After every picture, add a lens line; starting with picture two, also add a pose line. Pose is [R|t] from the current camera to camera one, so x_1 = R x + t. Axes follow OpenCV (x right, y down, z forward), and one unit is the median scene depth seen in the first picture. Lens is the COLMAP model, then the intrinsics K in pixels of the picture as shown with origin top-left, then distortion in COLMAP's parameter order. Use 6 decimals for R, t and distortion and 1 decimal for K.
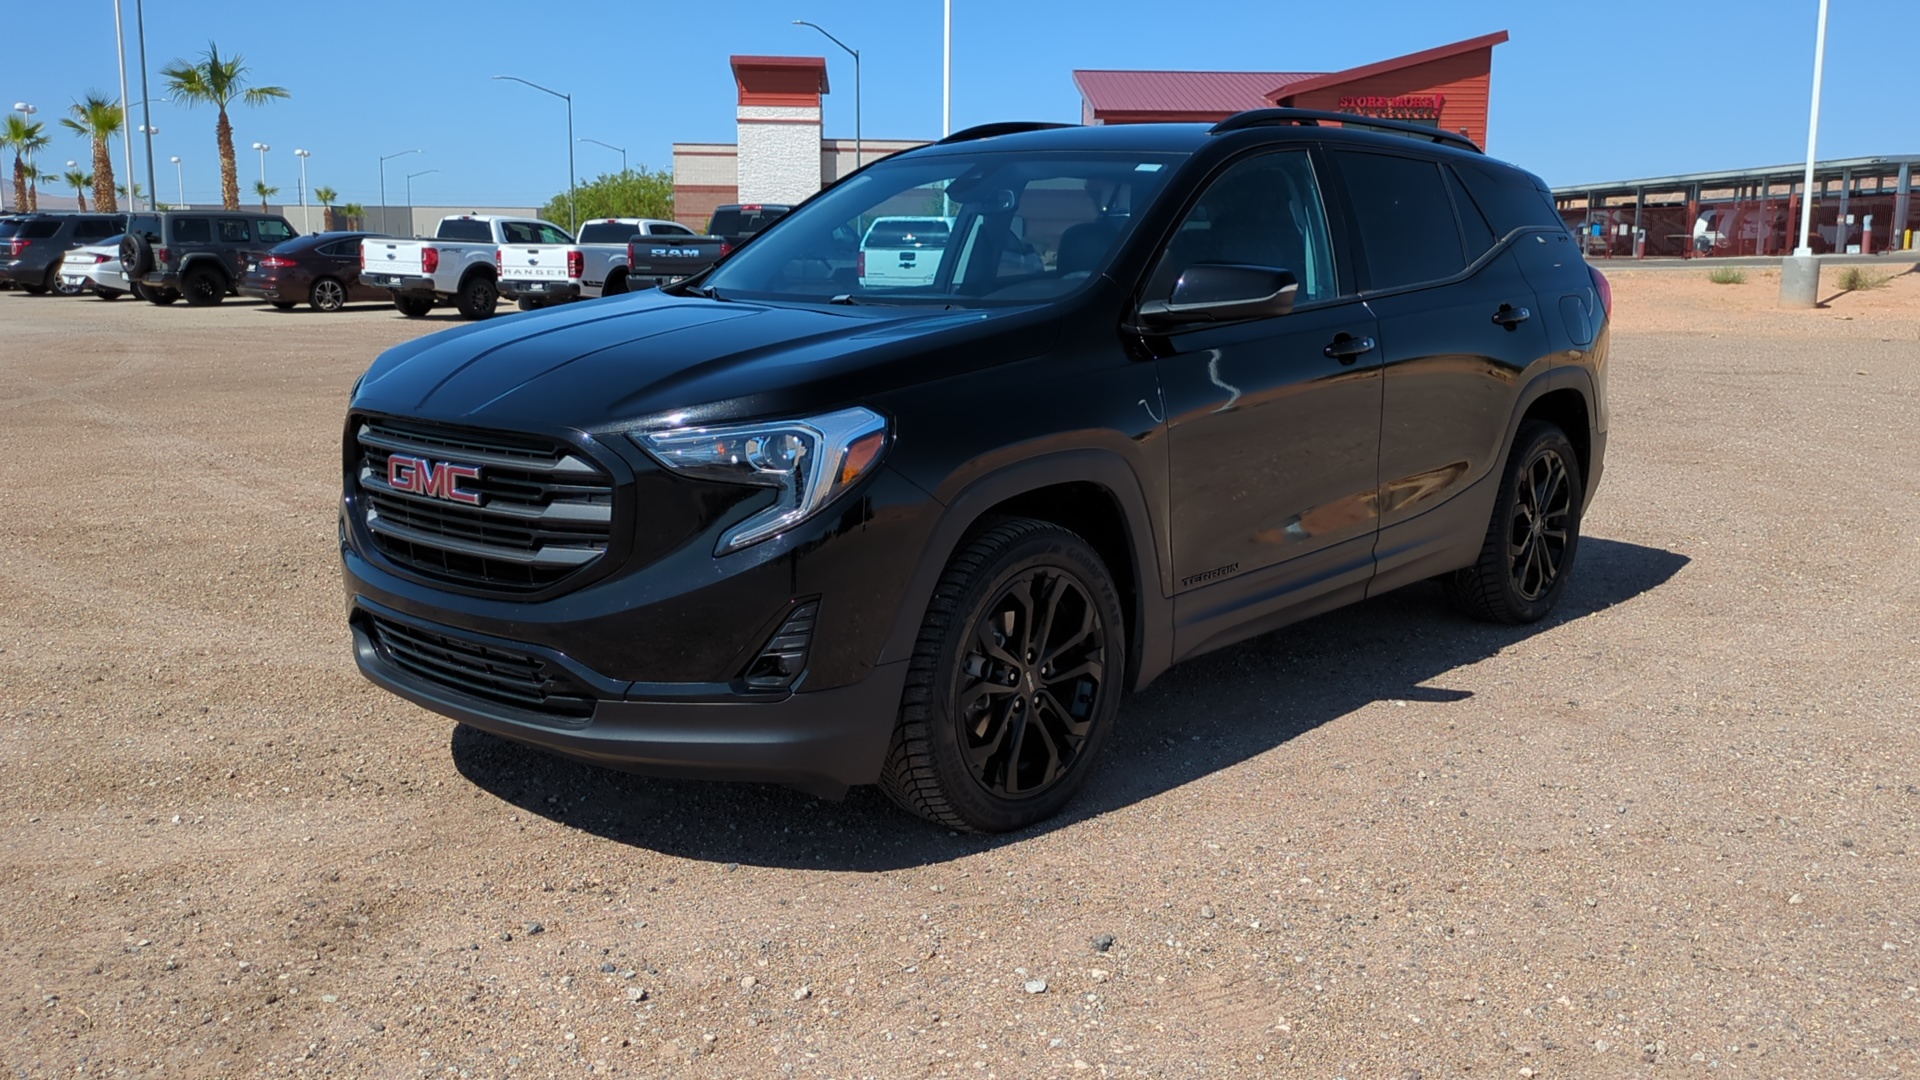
lens RADIAL K [[1690.8, 0, 960.0], [0, 1690.8, 540.0], [0, 0, 1]] dist [0.109420, -0.103560]
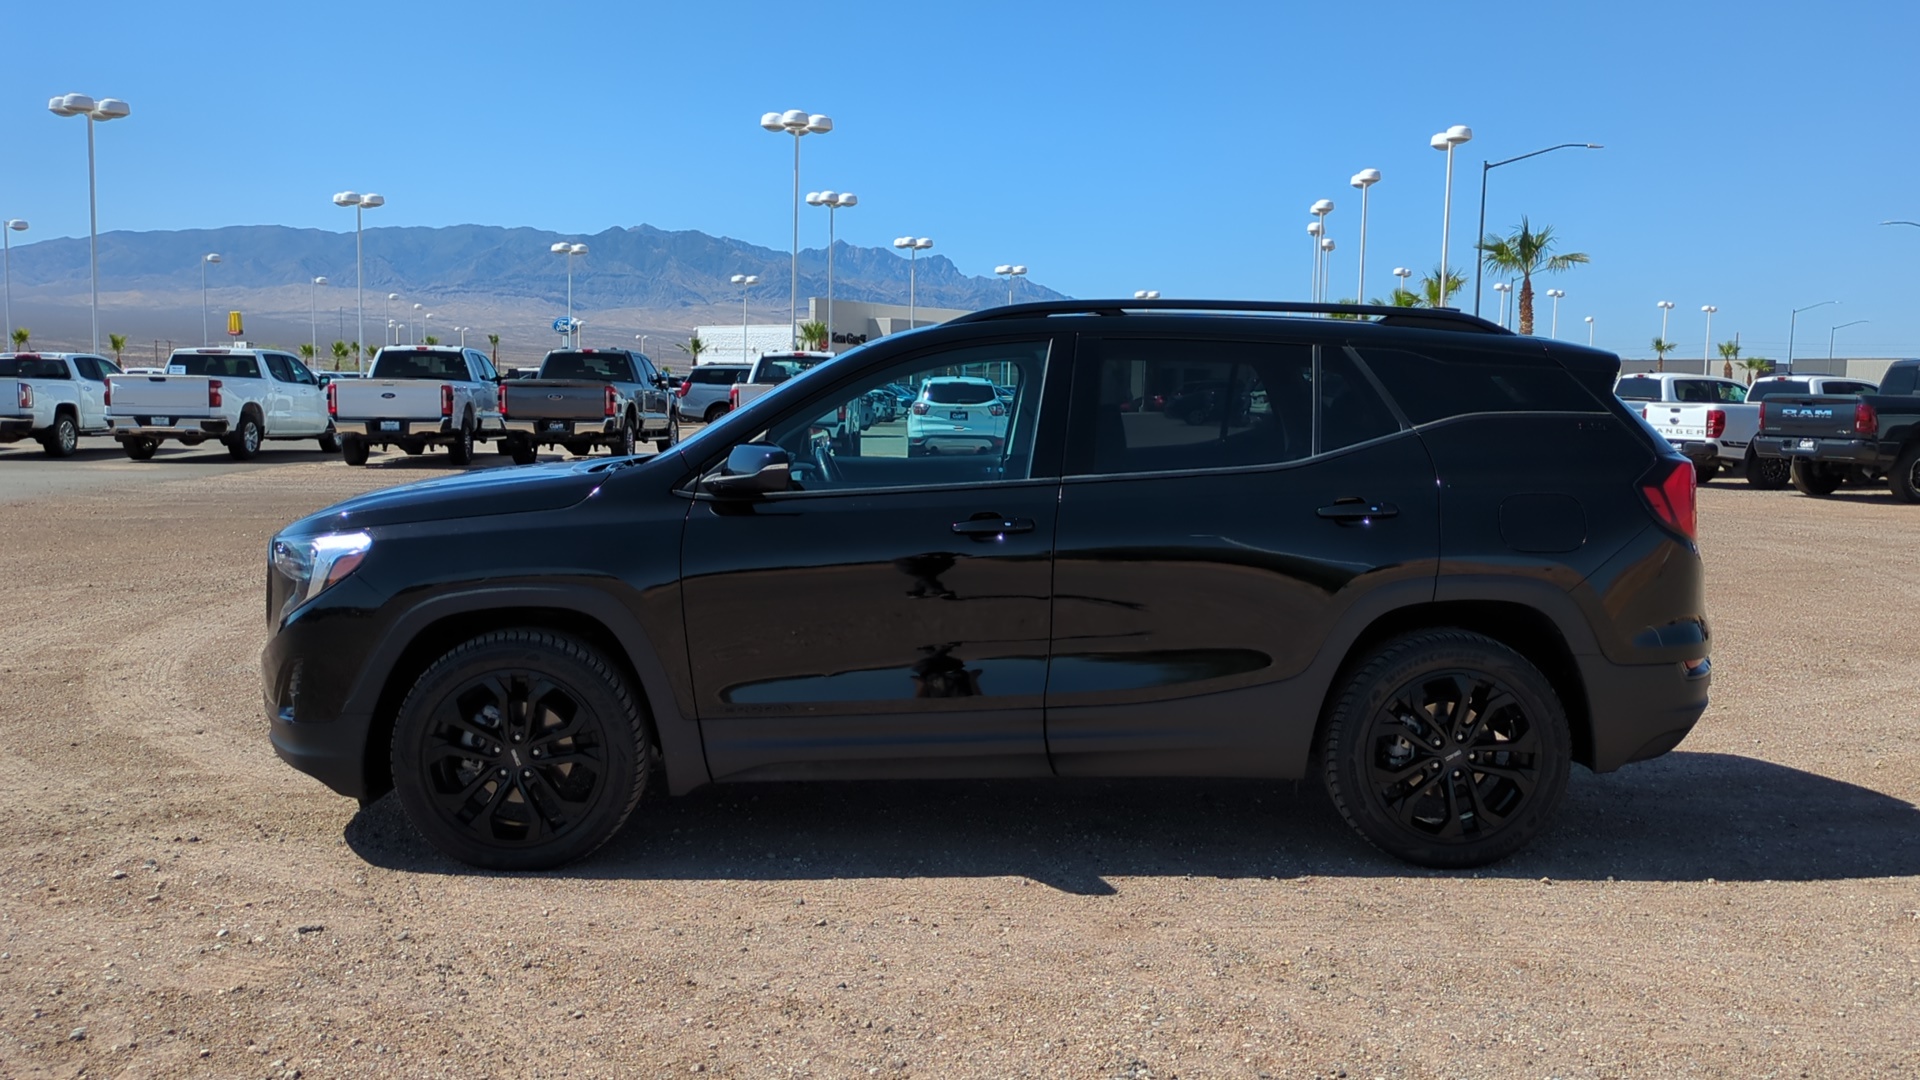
lens RADIAL K [[1690.8, 0, 960.0], [0, 1690.8, 540.0], [0, 0, 1]] dist [0.109420, -0.103560]
pose [[0.677280, 0.074282, -0.731966, 0.866996], [-0.137456, 0.990148, -0.026704, -0.066153], [0.722771, 0.118700, 0.680818, 0.243698]]
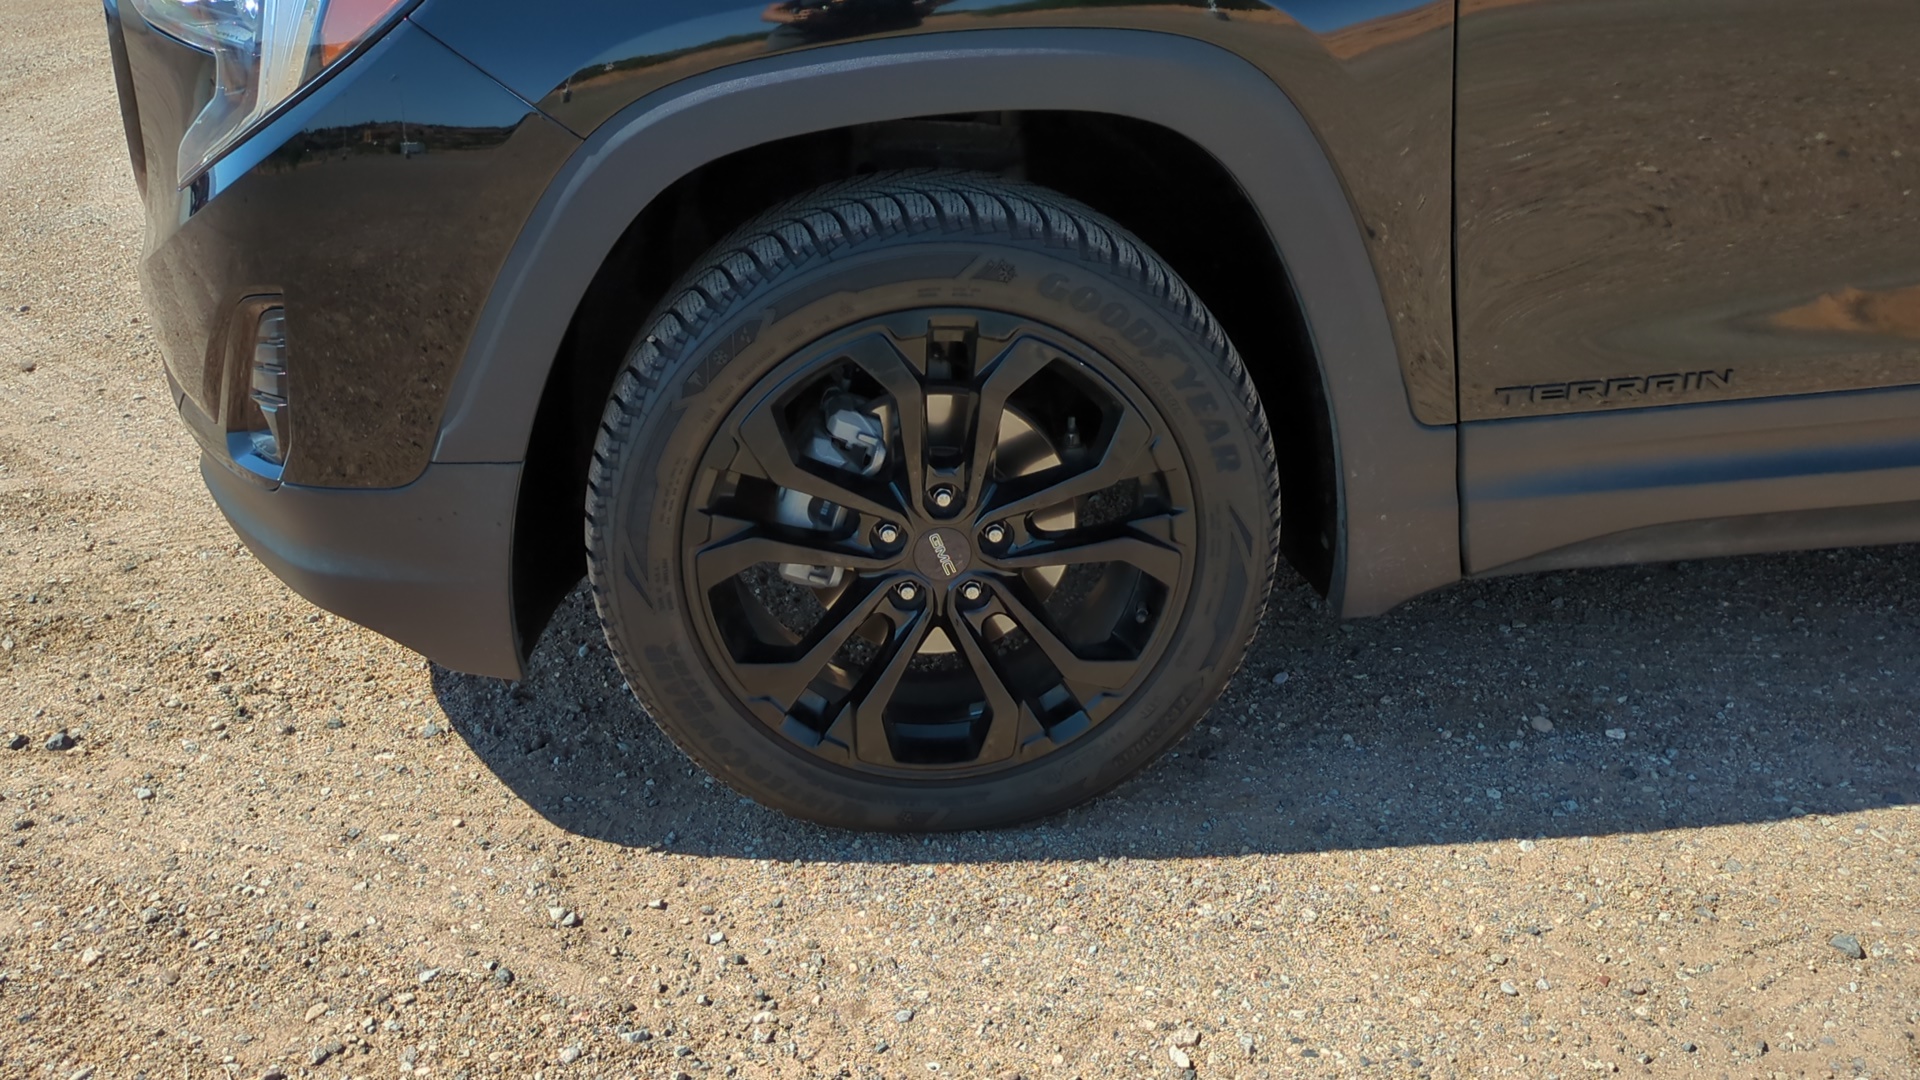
lens RADIAL K [[1636.9, 0, 960.0], [0, 1636.9, 540.0], [0, 0, 1]] dist [0.049256, -0.009365]
pose [[0.740656, 0.258155, -0.620309, 0.227888], [-0.098595, 0.955005, 0.279723, -0.031520], [0.664610, -0.146019, 0.732783, 0.487181]]
